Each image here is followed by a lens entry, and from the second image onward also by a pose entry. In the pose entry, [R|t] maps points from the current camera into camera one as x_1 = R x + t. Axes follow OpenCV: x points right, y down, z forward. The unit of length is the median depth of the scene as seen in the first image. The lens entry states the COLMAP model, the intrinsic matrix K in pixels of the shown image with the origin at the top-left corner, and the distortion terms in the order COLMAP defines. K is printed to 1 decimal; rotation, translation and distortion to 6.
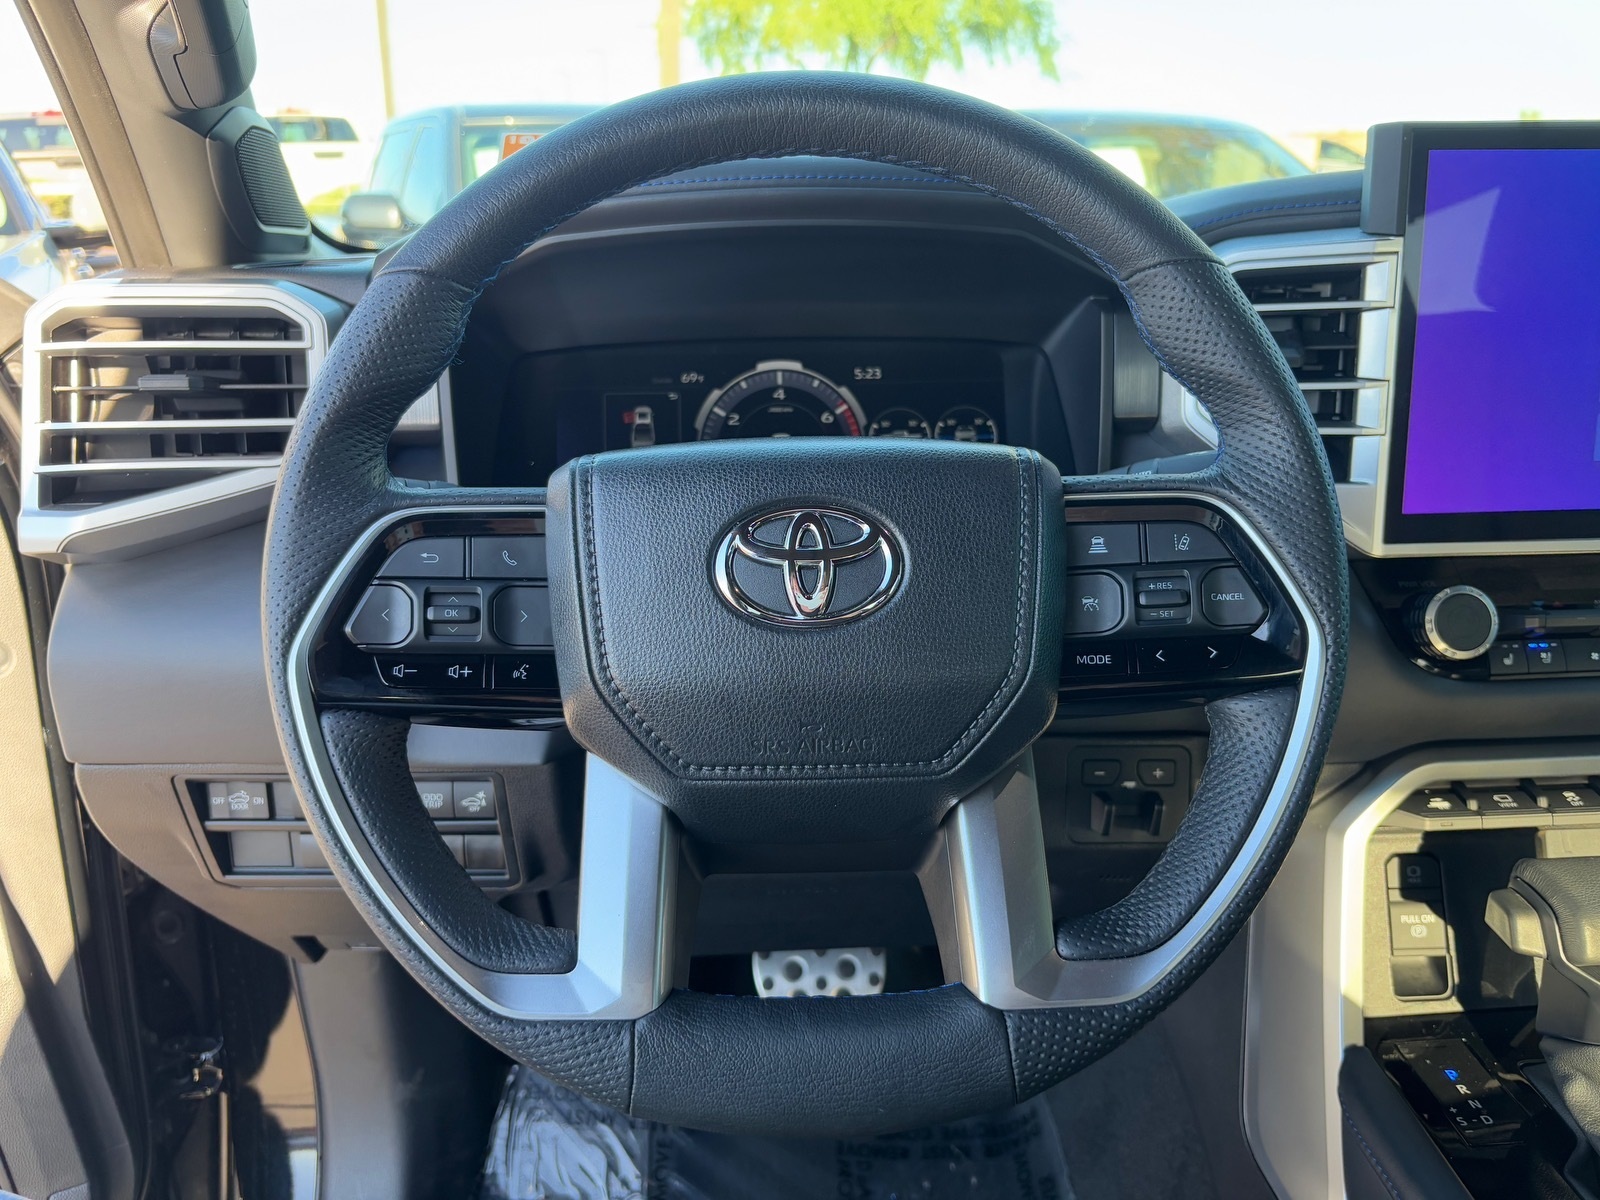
lens RADIAL K [[1222.8, 0, 791.1], [0, 1222.8, 600.7], [0, 0, 1]] dist [0.061850, -0.093076]
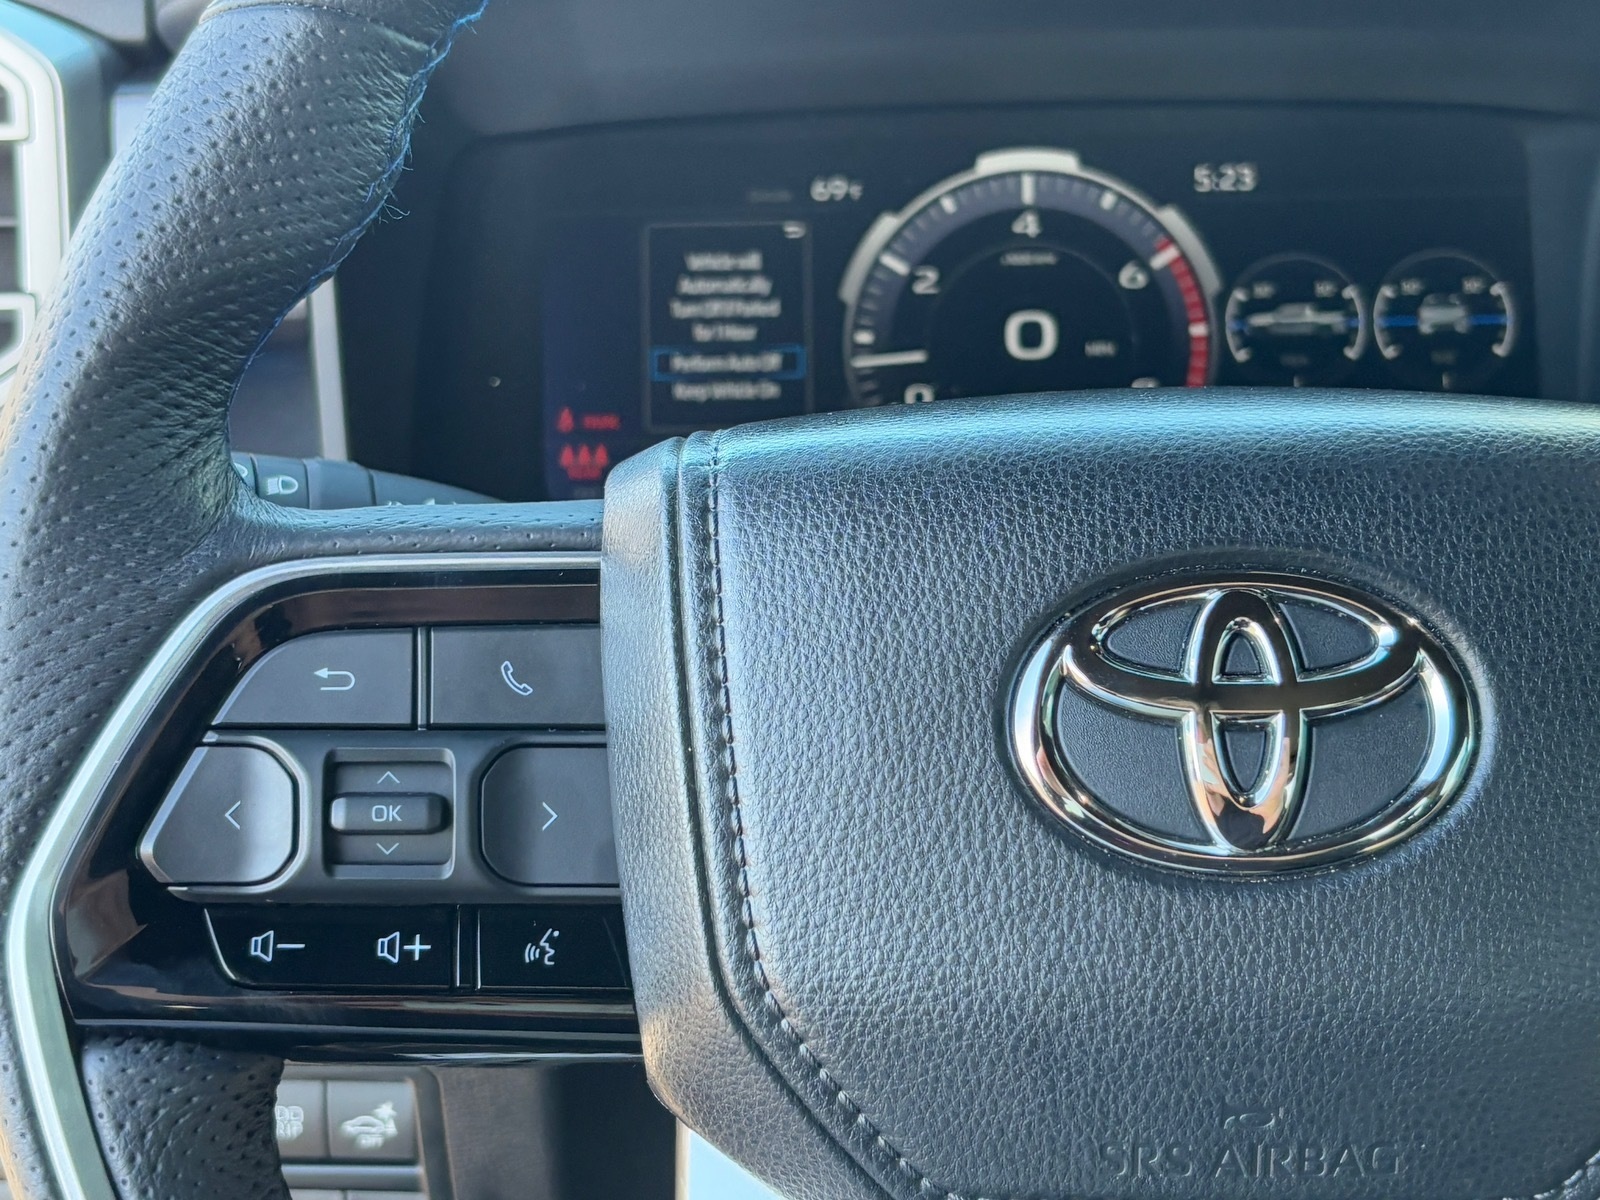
lens RADIAL K [[2392.0, 0, 763.0], [0, 2392.0, 597.4], [0, 0, 1]] dist [0.255412, -1.174937]
pose [[0.998386, 0.010489, -0.055814, -0.092753], [-0.009418, 0.999767, 0.019415, -0.077055], [0.056005, -0.018858, 0.998252, 0.160162]]
